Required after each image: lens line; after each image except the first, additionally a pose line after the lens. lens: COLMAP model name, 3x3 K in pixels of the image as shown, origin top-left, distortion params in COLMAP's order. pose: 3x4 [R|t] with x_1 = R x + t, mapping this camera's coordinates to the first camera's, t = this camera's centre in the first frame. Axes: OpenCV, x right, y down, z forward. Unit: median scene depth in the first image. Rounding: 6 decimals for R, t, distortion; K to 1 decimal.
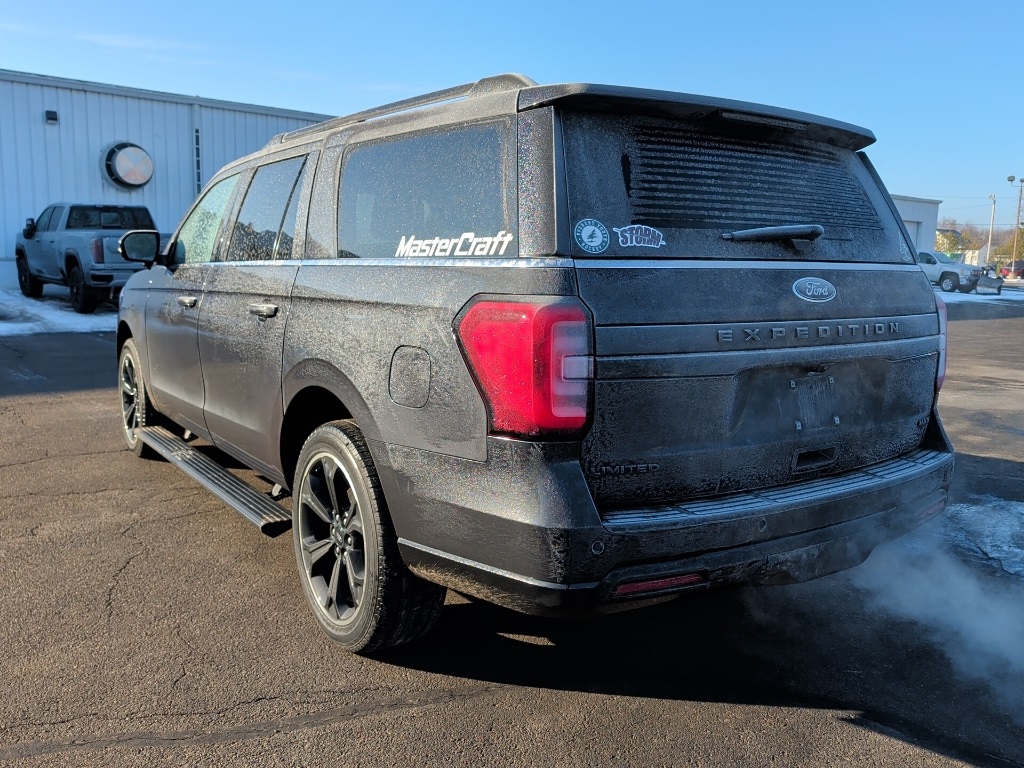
lens RADIAL K [[864.1, 0, 515.5], [0, 864.1, 381.5], [0, 0, 1]] dist [0.069216, -0.086075]
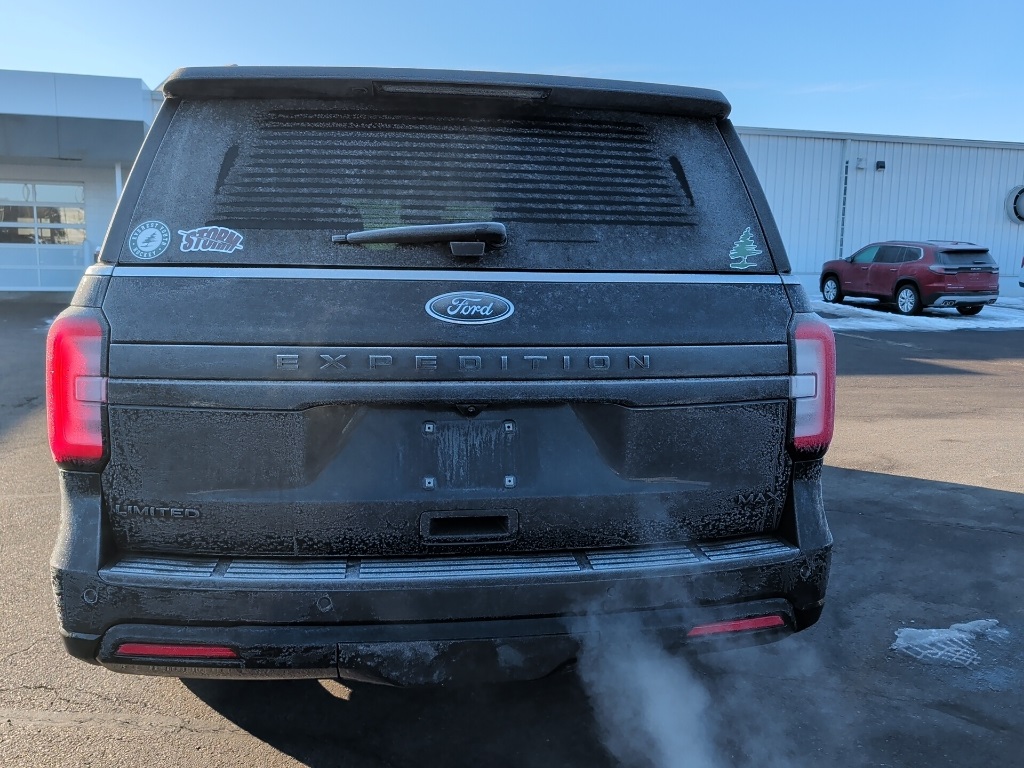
lens RADIAL K [[864.1, 0, 509.5], [0, 864.1, 379.3], [0, 0, 1]] dist [0.069216, -0.086075]
pose [[0.885300, 0.057730, -0.461424, 0.798109], [-0.062457, 0.998035, 0.005035, -0.053184], [0.460808, 0.024362, 0.887166, 0.377612]]
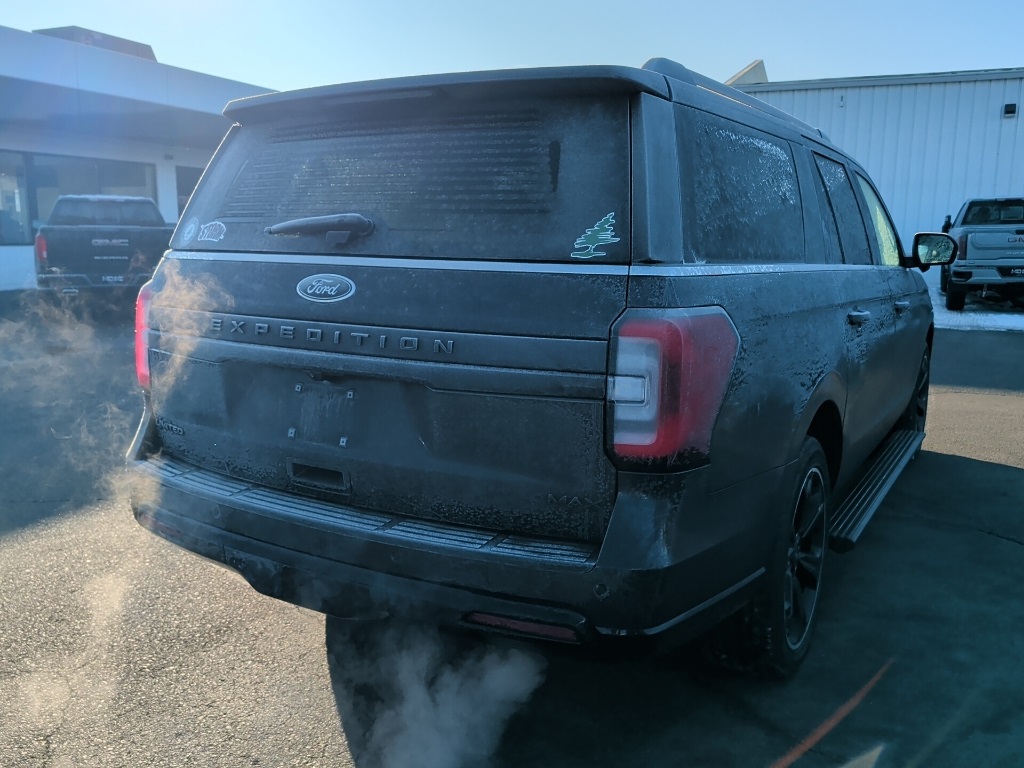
lens RADIAL K [[864.1, 0, 513.8], [0, 864.1, 385.9], [0, 0, 1]] dist [0.069216, -0.086075]
pose [[0.401741, 0.140650, -0.904888, 1.353789], [-0.133023, 0.986617, 0.094296, -0.126973], [0.906040, 0.082488, 0.415074, 0.893956]]
